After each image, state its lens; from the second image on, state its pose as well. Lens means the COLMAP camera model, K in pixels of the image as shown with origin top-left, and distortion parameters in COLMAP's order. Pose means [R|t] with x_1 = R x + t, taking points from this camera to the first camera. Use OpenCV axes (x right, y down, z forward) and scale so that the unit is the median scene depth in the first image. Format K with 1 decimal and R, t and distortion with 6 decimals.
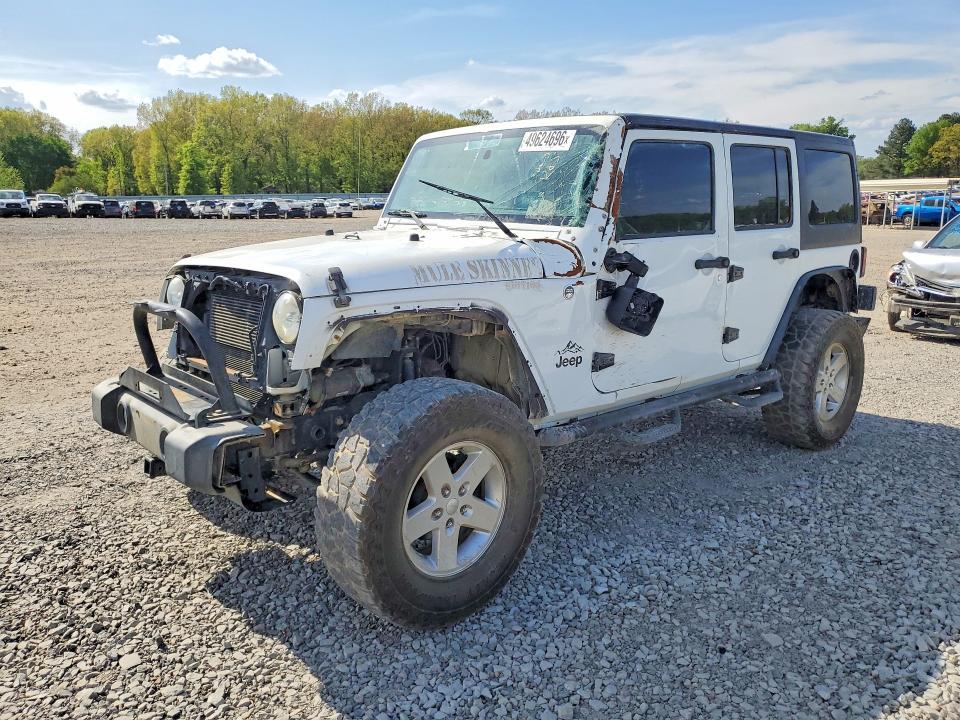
lens RADIAL K [[742.9, 0, 477.3], [0, 742.9, 357.2], [0, 0, 1]] dist [0.032335, -0.022643]
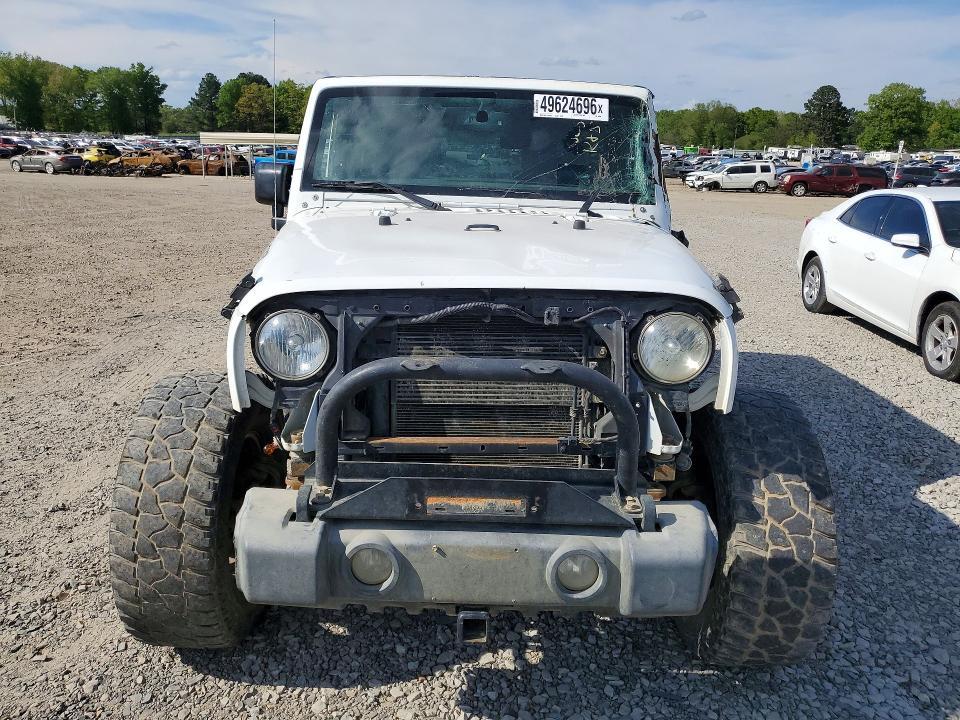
lens RADIAL K [[742.9, 0, 485.0], [0, 742.9, 361.7], [0, 0, 1]] dist [0.032335, -0.022643]
pose [[0.672243, -0.181452, 0.717750, -0.465222], [0.131067, 0.983354, 0.125842, -0.079918], [-0.728636, 0.009477, 0.684835, 0.319085]]
